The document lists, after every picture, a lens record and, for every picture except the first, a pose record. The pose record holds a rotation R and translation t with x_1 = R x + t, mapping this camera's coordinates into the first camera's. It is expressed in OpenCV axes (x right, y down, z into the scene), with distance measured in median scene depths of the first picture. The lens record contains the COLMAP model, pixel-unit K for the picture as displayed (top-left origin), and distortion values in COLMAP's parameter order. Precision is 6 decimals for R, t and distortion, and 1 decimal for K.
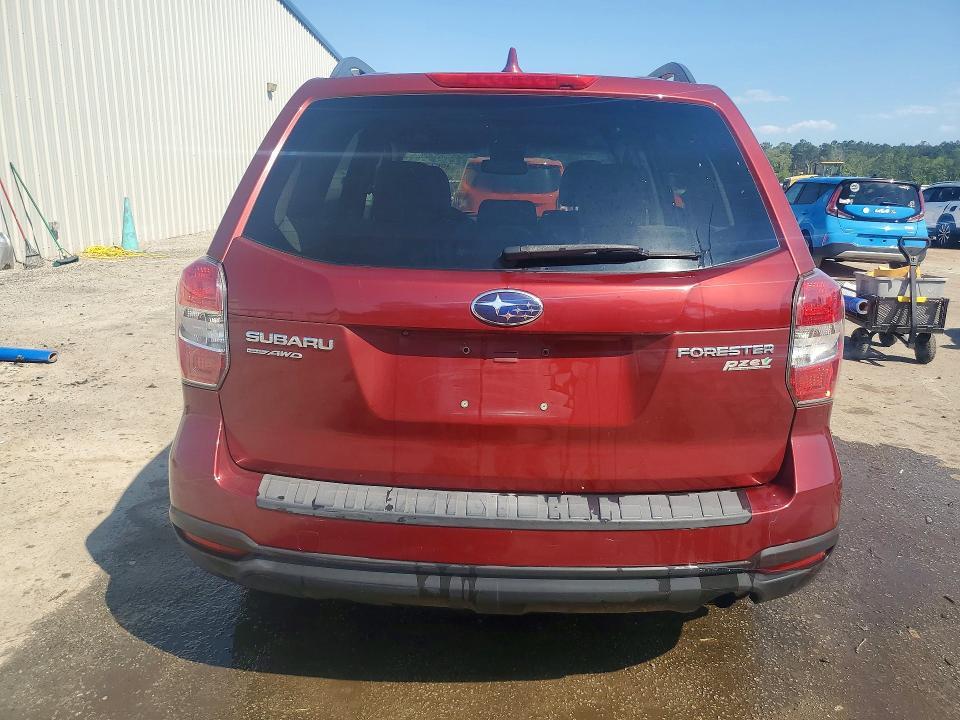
lens RADIAL K [[747.4, 0, 480.0], [0, 747.4, 360.0], [0, 0, 1]] dist [0.028487, -0.008101]
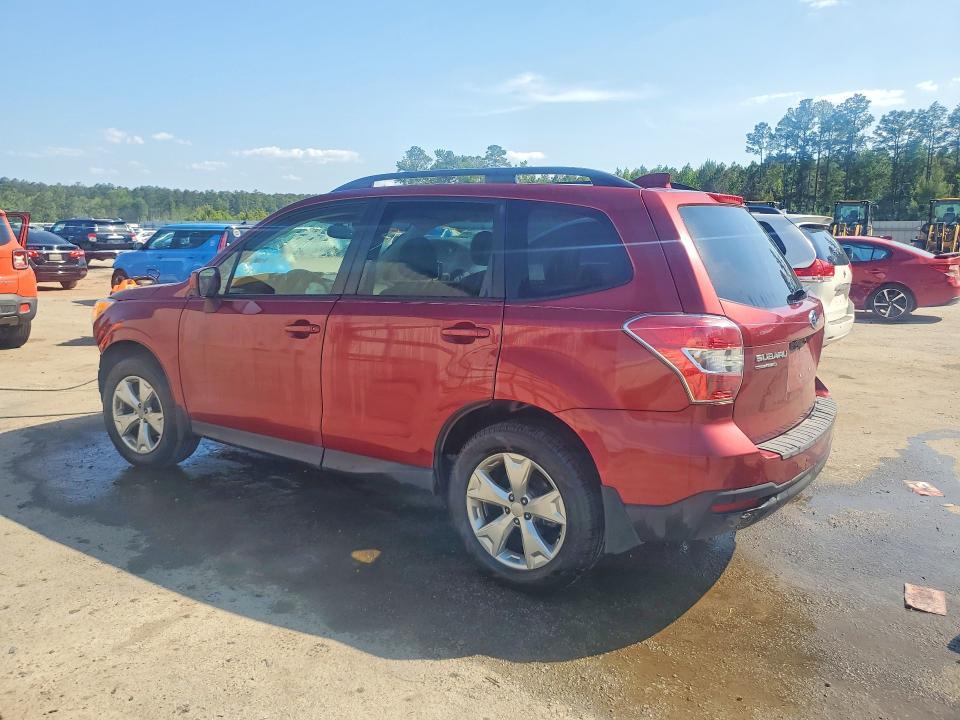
lens RADIAL K [[747.4, 0, 480.0], [0, 747.4, 360.0], [0, 0, 1]] dist [0.028487, -0.008101]
pose [[0.535744, -0.154965, 0.830039, -1.162700], [0.195056, 0.979140, 0.056905, -0.139212], [-0.821543, 0.131418, 0.554795, 0.367665]]
